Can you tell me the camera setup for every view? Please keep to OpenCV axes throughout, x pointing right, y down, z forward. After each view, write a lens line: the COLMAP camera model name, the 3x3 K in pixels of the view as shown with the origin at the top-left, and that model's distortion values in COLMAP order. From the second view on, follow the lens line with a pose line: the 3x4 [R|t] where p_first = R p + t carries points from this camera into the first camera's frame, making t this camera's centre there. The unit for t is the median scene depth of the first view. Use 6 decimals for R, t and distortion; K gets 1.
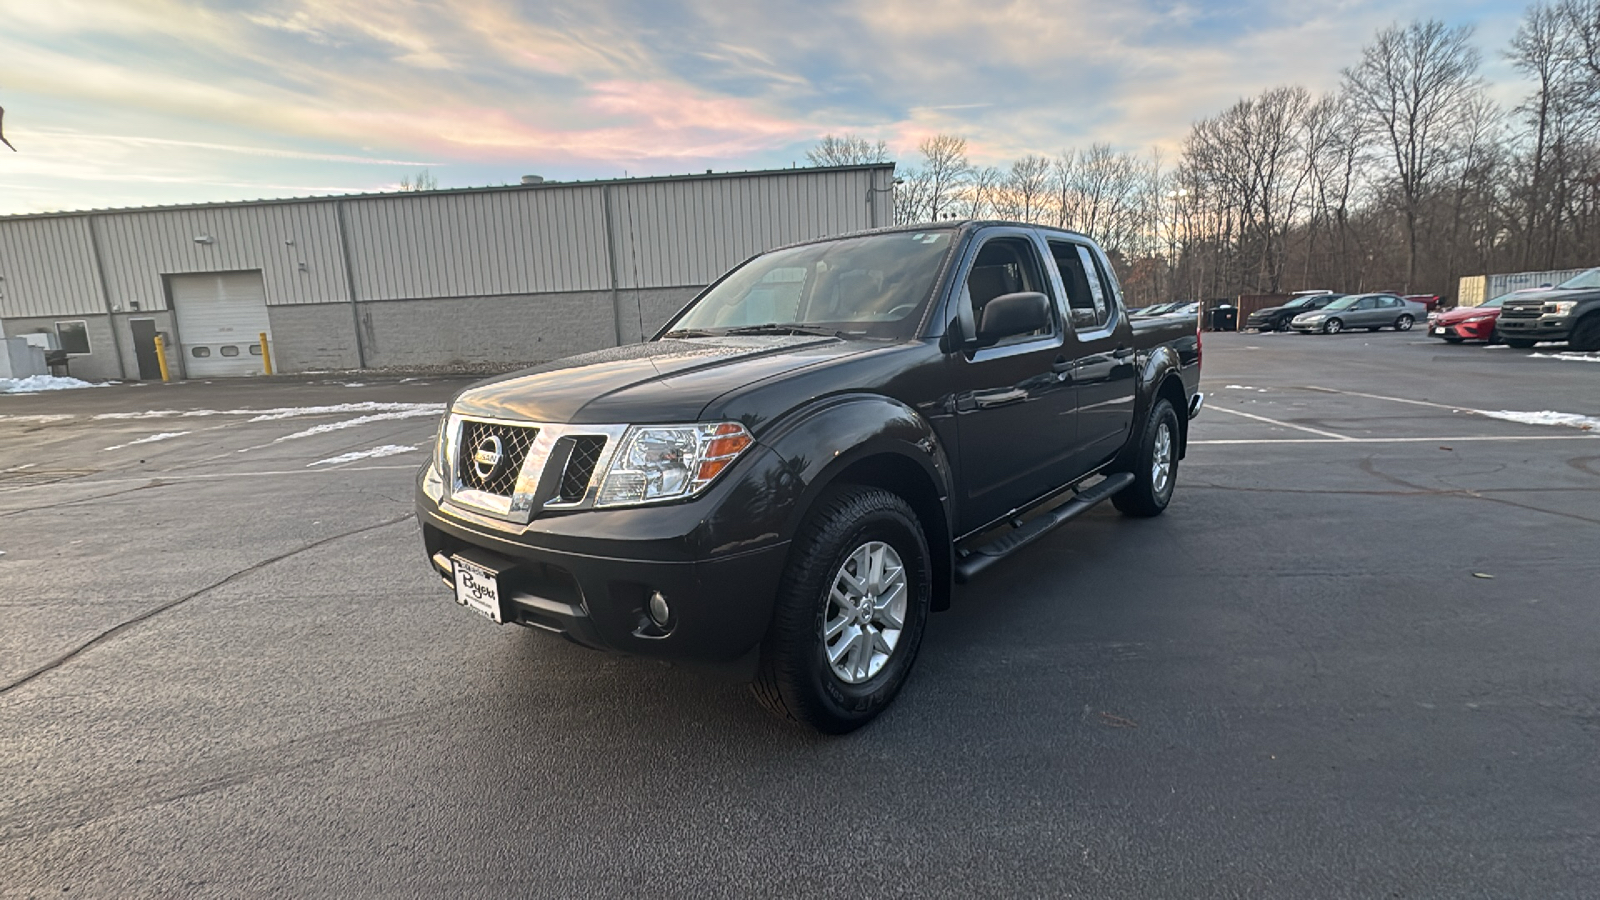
lens RADIAL K [[722.8, 0, 800.0], [0, 722.8, 450.0], [0, 0, 1]] dist [-0.003088, 0.000659]
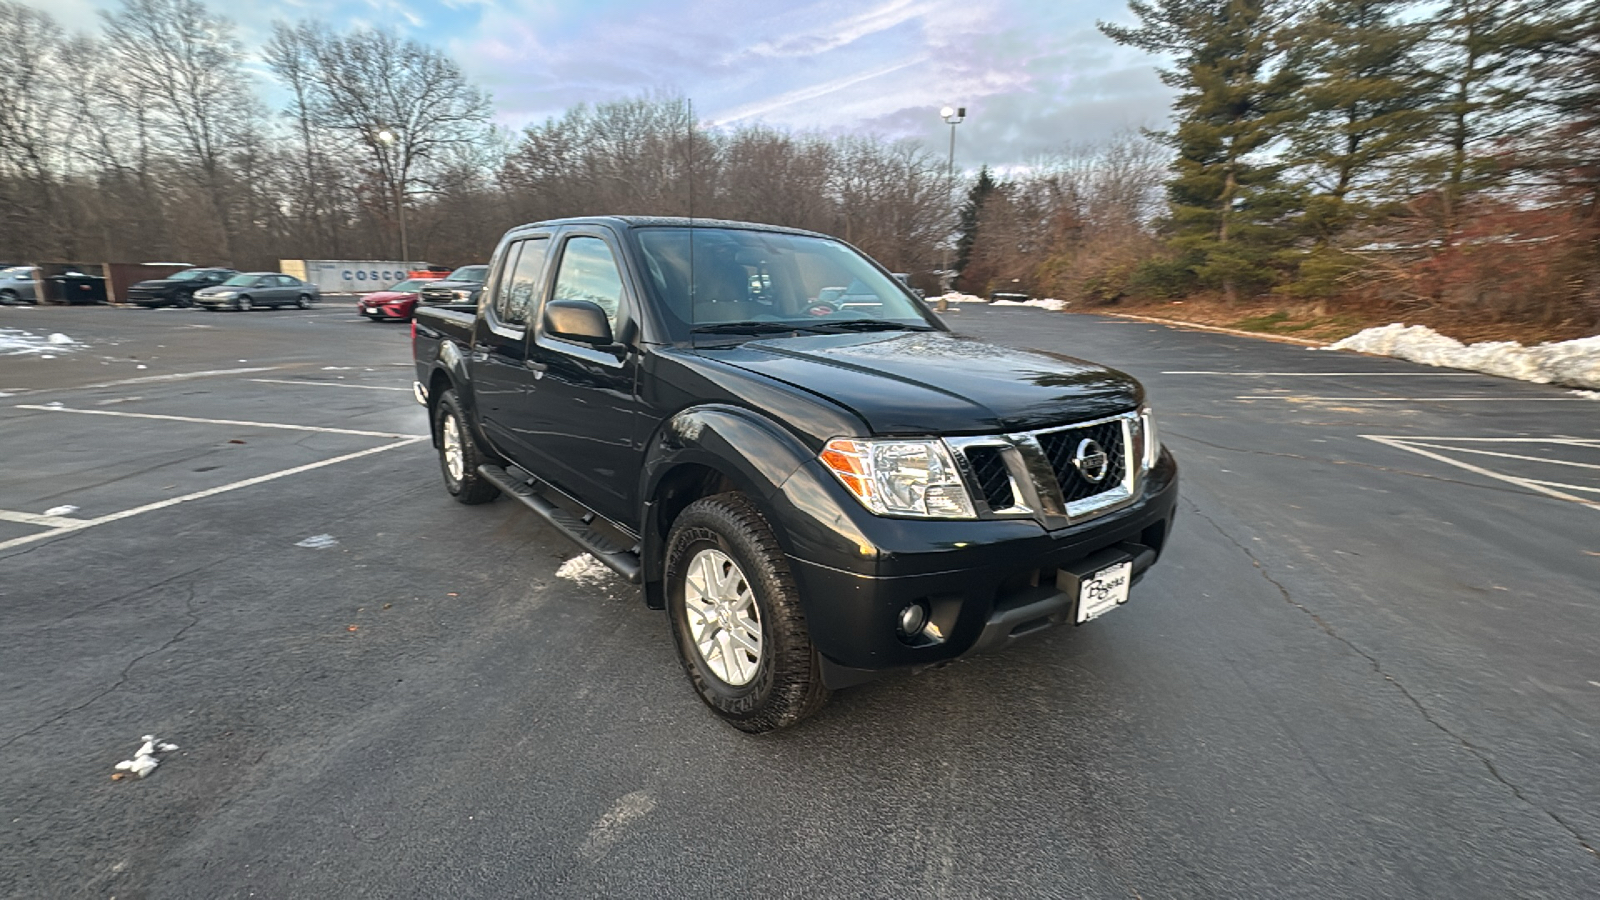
lens RADIAL K [[722.8, 0, 800.0], [0, 722.8, 450.0], [0, 0, 1]] dist [-0.003088, 0.000659]
pose [[0.170988, -0.172132, 0.970120, -0.226337], [0.139654, 0.978914, 0.149077, -0.031547], [-0.975326, 0.109991, 0.191421, 0.181591]]
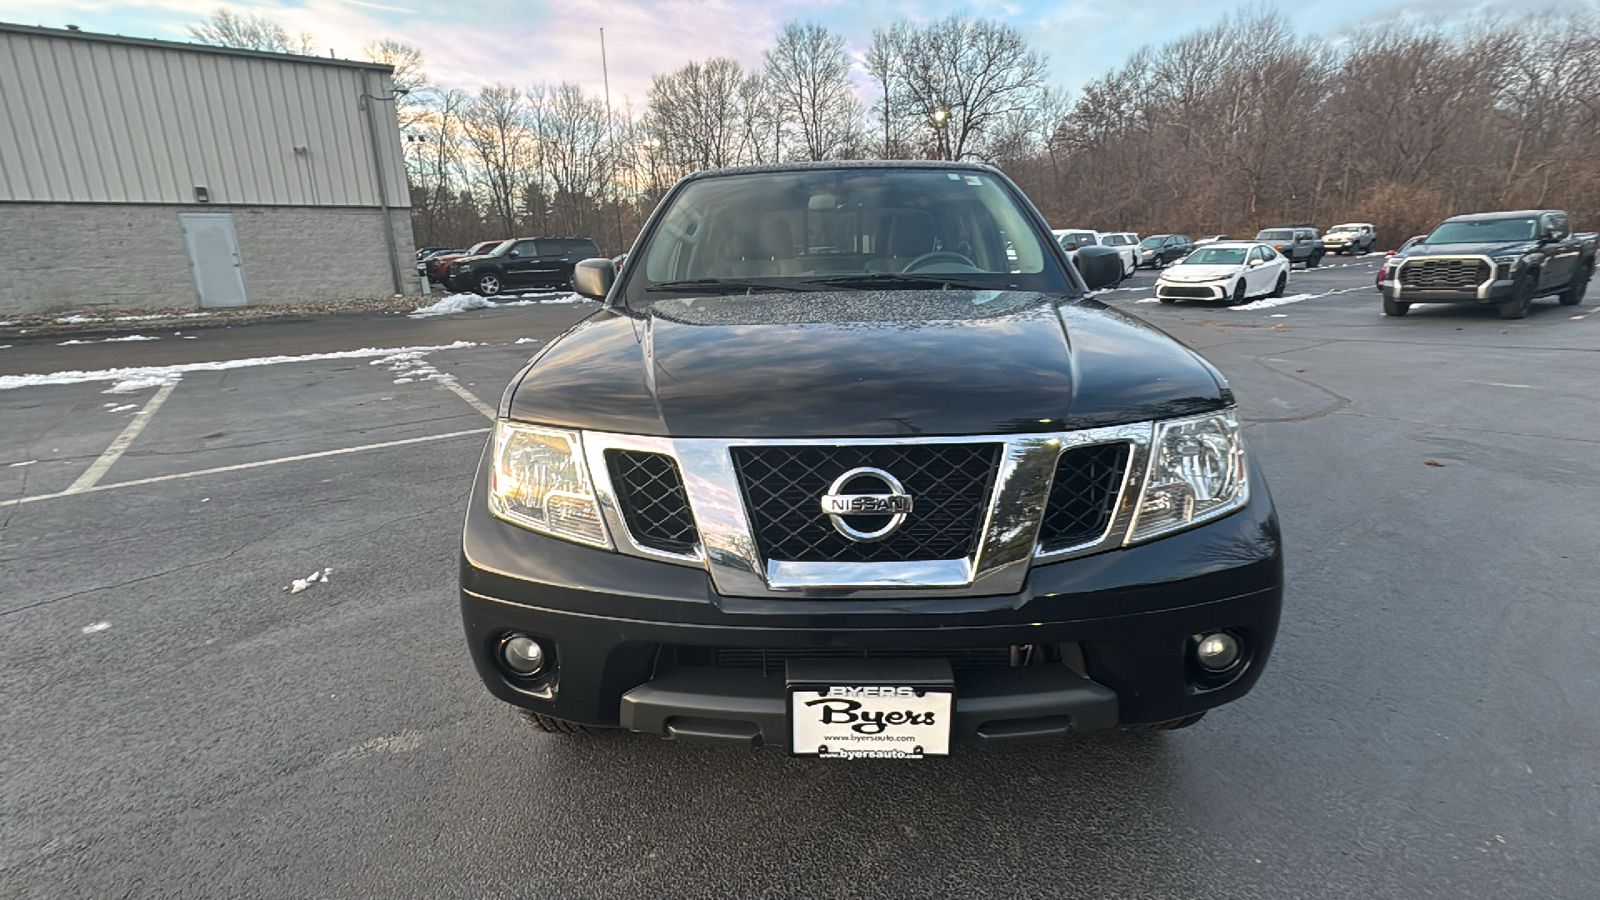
lens RADIAL K [[722.8, 0, 800.0], [0, 722.8, 450.0], [0, 0, 1]] dist [-0.003088, 0.000659]
pose [[0.769815, -0.143732, 0.621873, -0.142709], [0.095784, 0.989296, 0.110084, -0.017763], [-0.631039, -0.025179, 0.775342, 0.097710]]
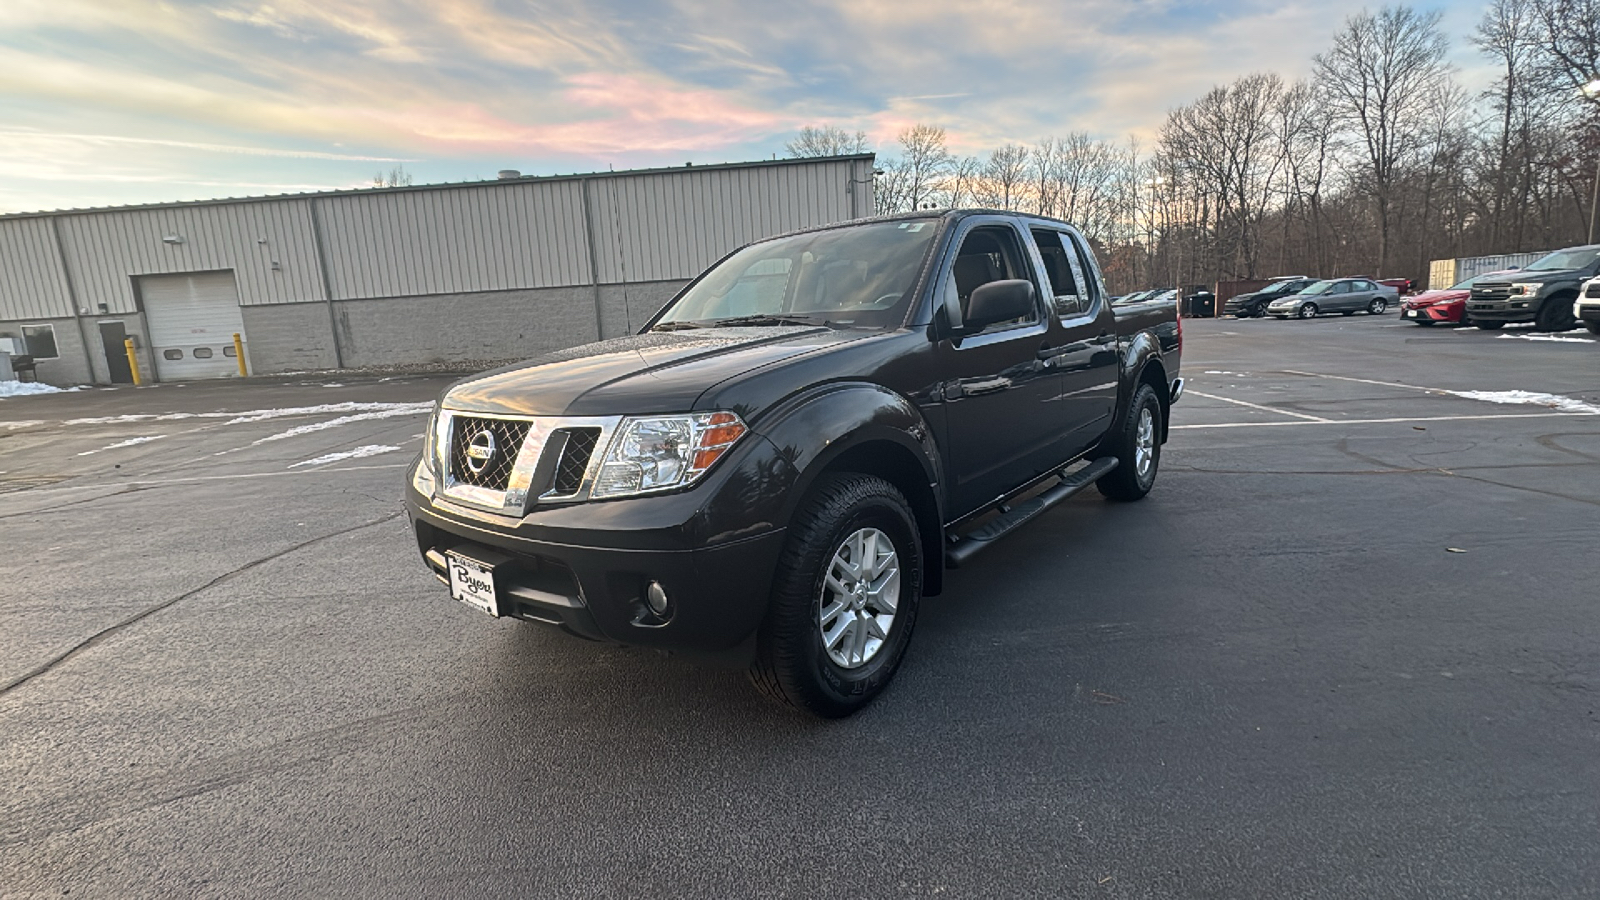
lens RADIAL K [[722.8, 0, 800.0], [0, 722.8, 450.0], [0, 0, 1]] dist [-0.003088, 0.000659]
pose [[0.999593, -0.019152, 0.021154, -0.001848], [0.018944, 0.999770, 0.010017, 0.000991], [-0.021341, -0.009612, 0.999726, -0.001594]]
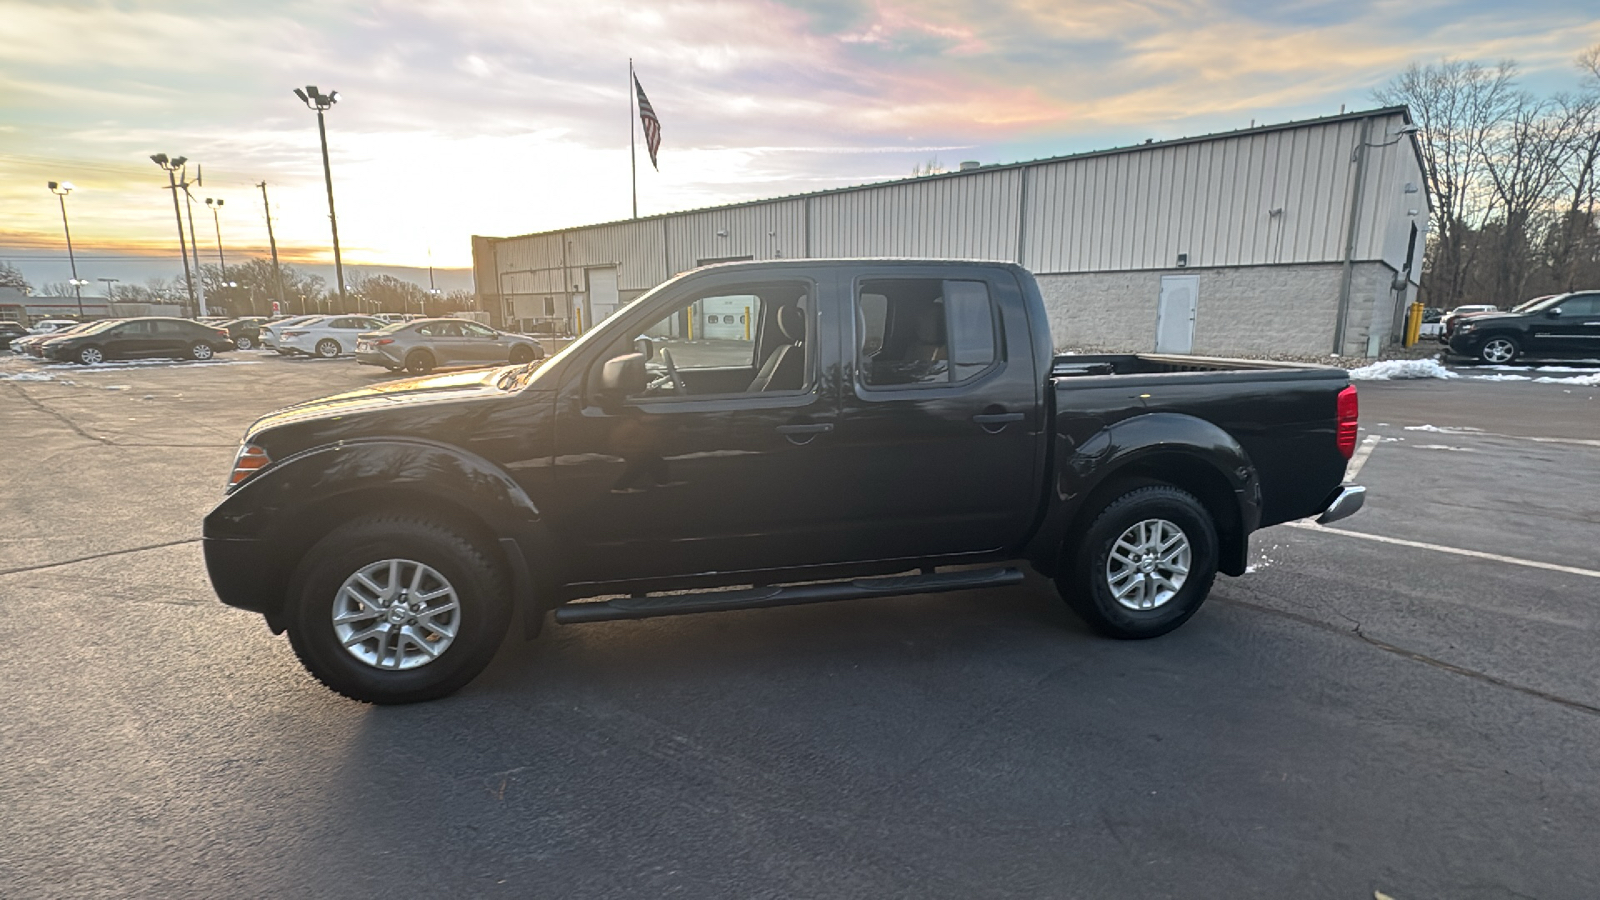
lens RADIAL K [[722.8, 0, 800.0], [0, 722.8, 450.0], [0, 0, 1]] dist [-0.003088, 0.000659]
pose [[0.791569, 0.151169, -0.592087, 0.214365], [-0.131477, 0.988358, 0.076570, -0.040648], [0.596769, 0.017235, 0.802228, 0.074752]]
